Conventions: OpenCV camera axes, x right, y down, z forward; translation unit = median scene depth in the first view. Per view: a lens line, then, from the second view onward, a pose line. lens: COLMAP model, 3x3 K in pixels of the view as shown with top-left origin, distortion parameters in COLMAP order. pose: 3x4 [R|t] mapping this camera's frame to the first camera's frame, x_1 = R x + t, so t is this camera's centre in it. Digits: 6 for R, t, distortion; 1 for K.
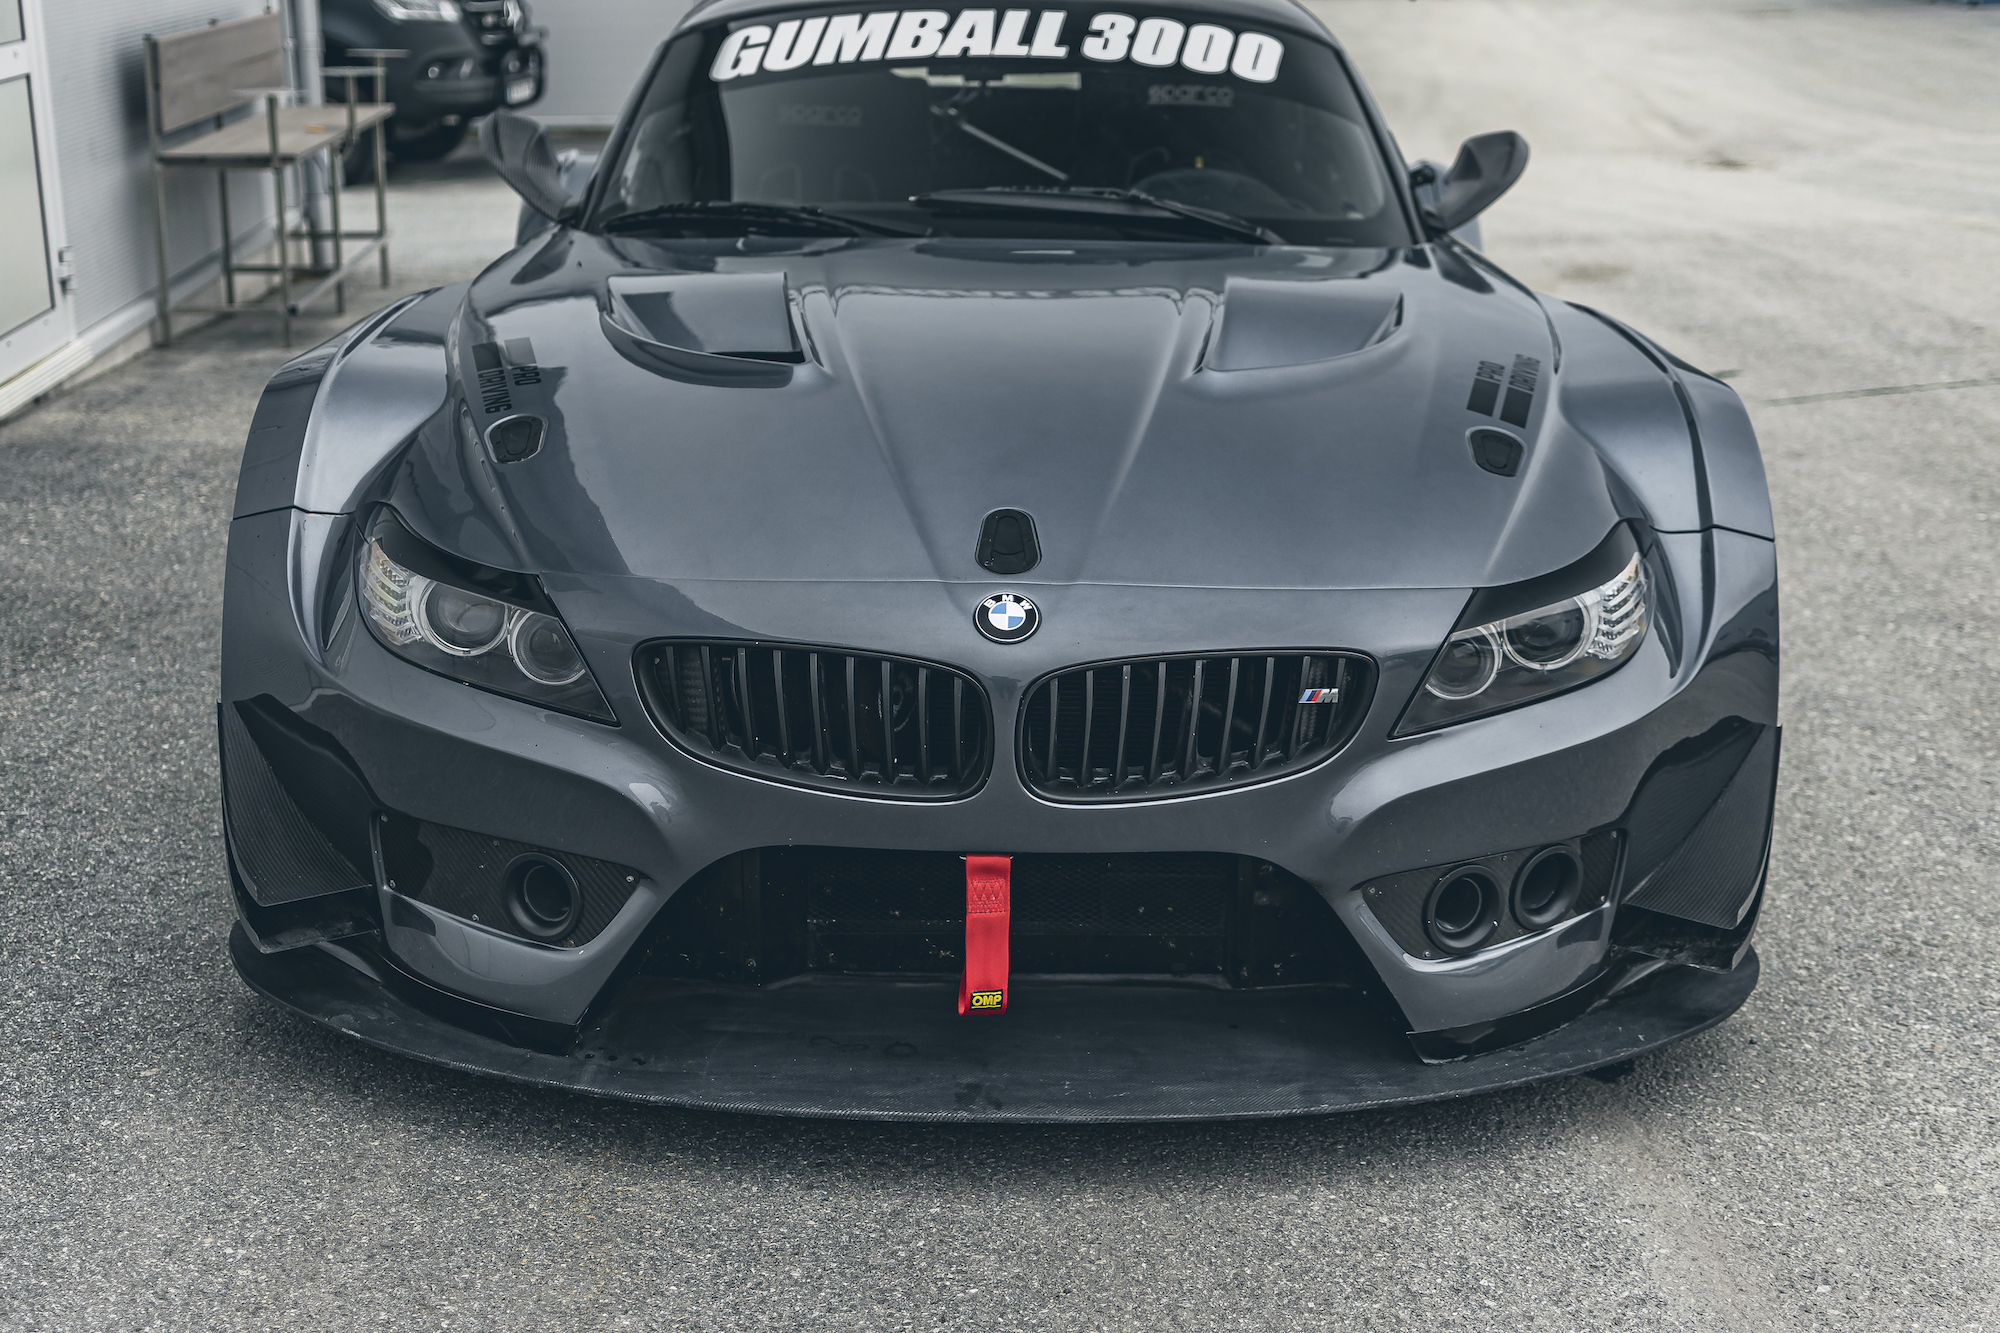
lens RADIAL K [[3057.8, 0, 1000.0], [0, 3057.8, 666.5], [0, 0, 1]] dist [0.020073, 0.043007]
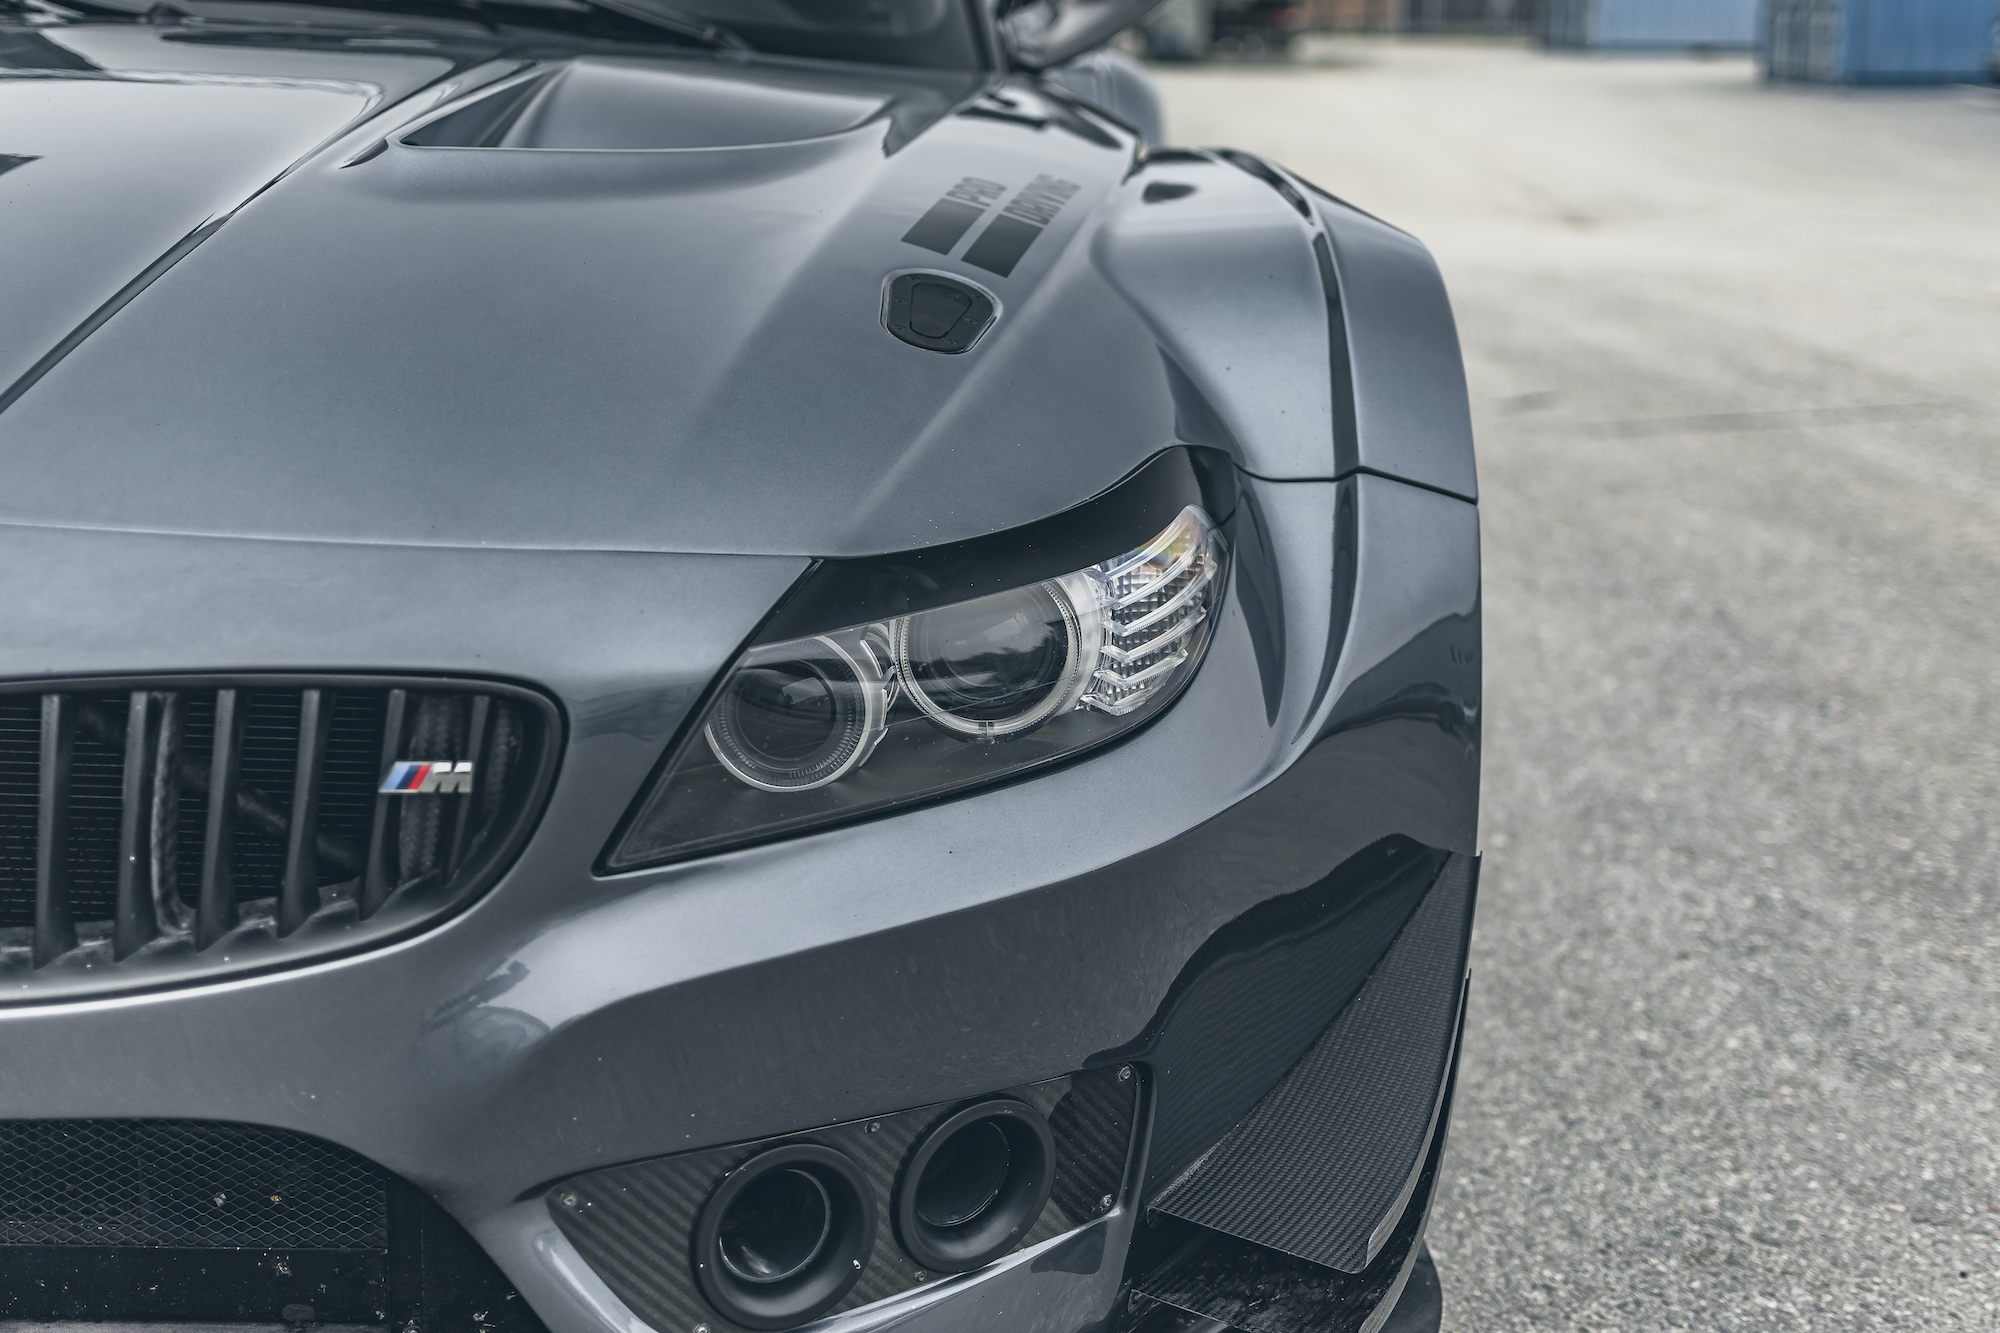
lens RADIAL K [[3057.8, 0, 1000.0], [0, 3057.8, 666.5], [0, 0, 1]] dist [0.020073, 0.043007]
pose [[0.998995, 0.019175, 0.040518, 0.131106], [-0.017891, 0.999334, -0.031818, 0.004659], [-0.041101, 0.031061, 0.998672, 0.418010]]
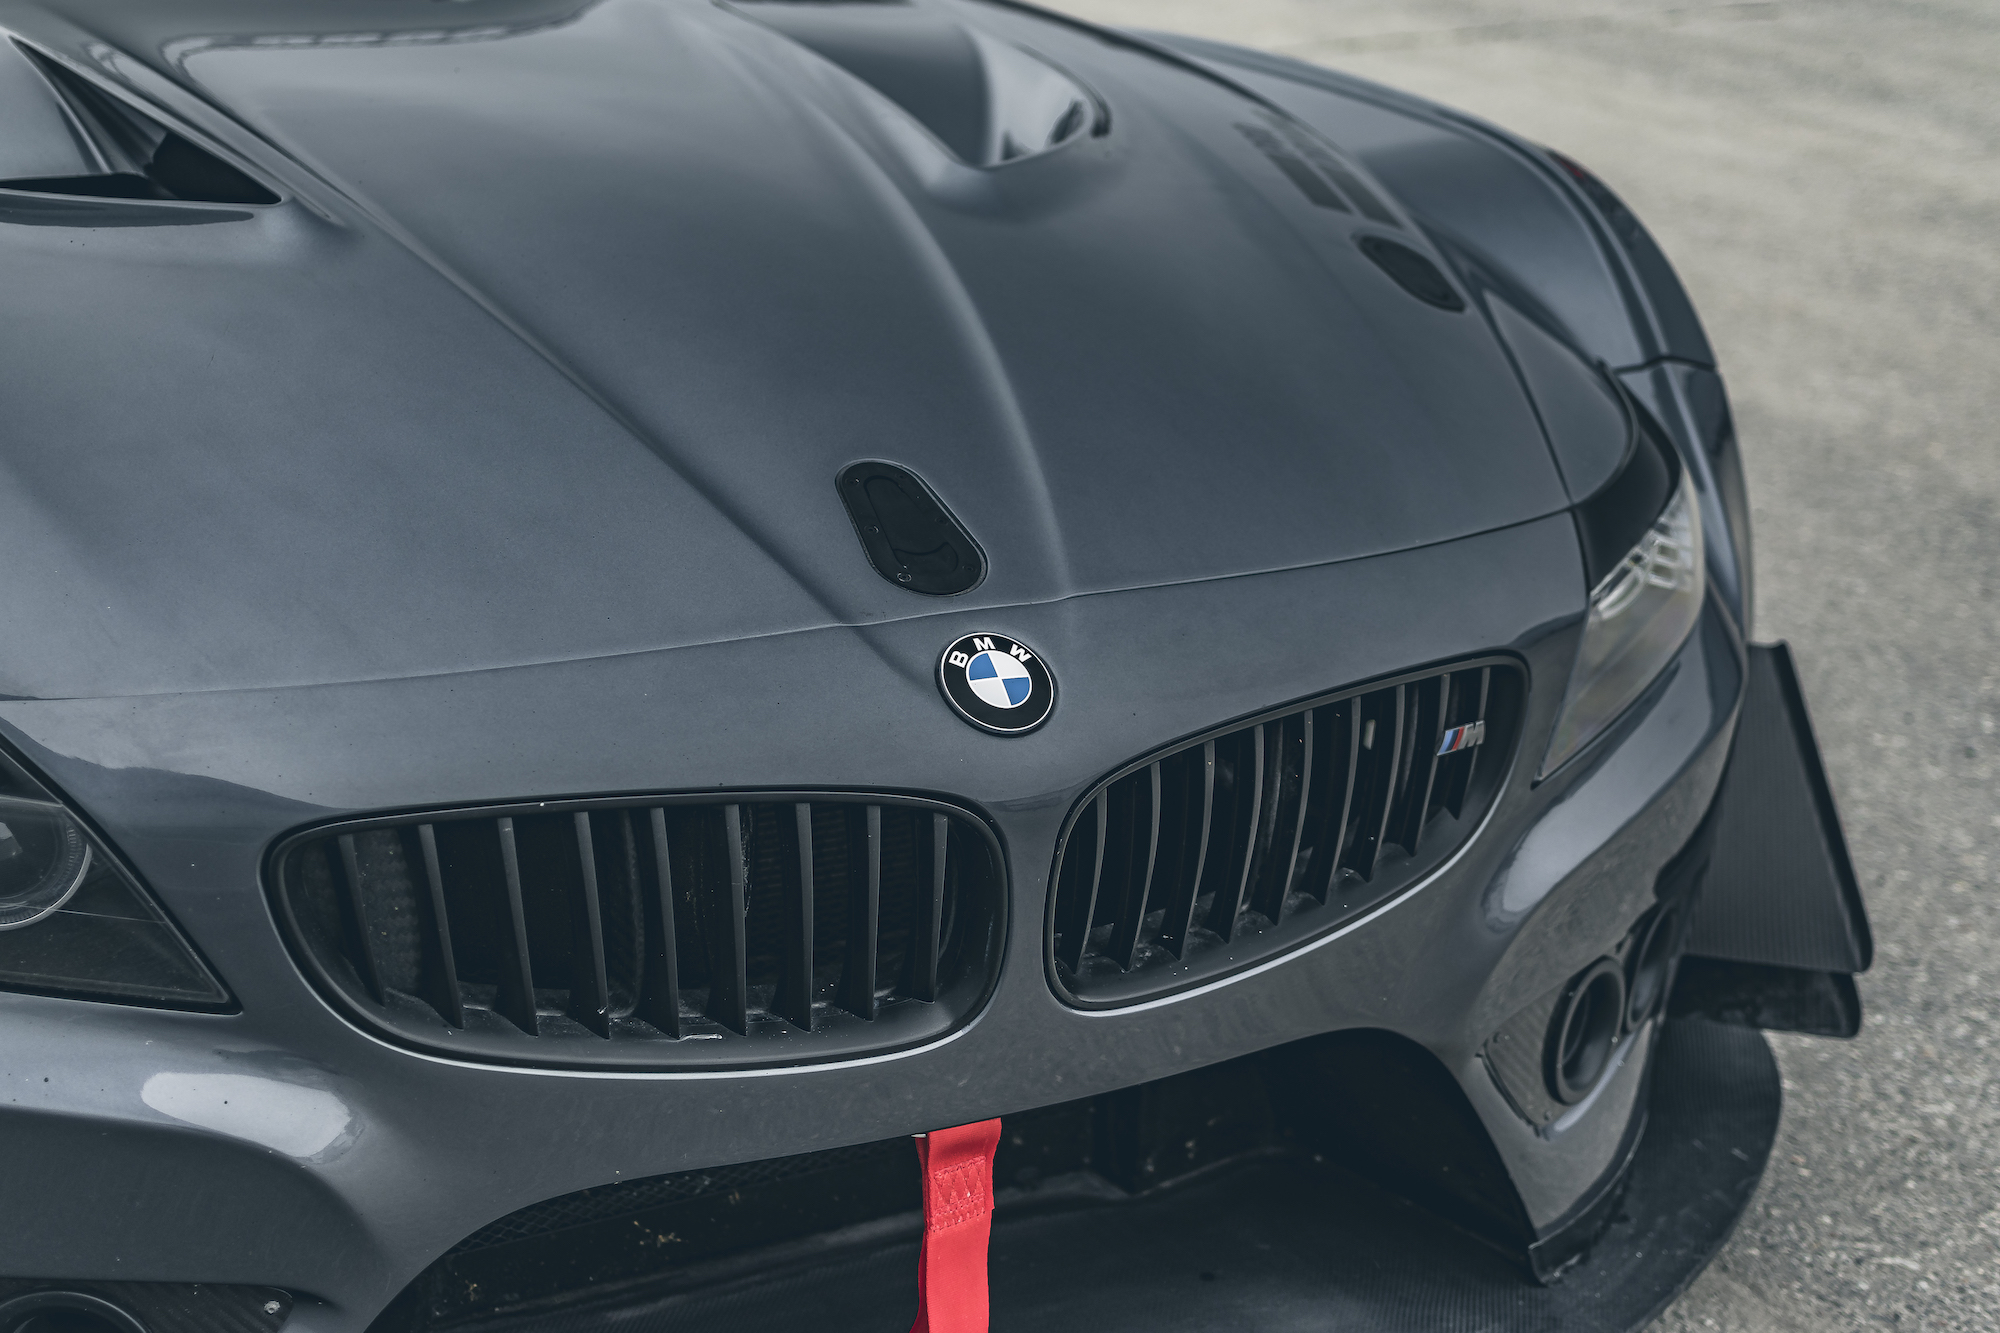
lens RADIAL K [[3057.8, 0, 1000.0], [0, 3057.8, 666.5], [0, 0, 1]] dist [0.020073, 0.043007]
pose [[0.881270, -0.134893, 0.452954, -0.177222], [0.095459, 0.989454, 0.108941, -0.057370], [-0.462873, -0.052768, 0.884853, 0.409934]]
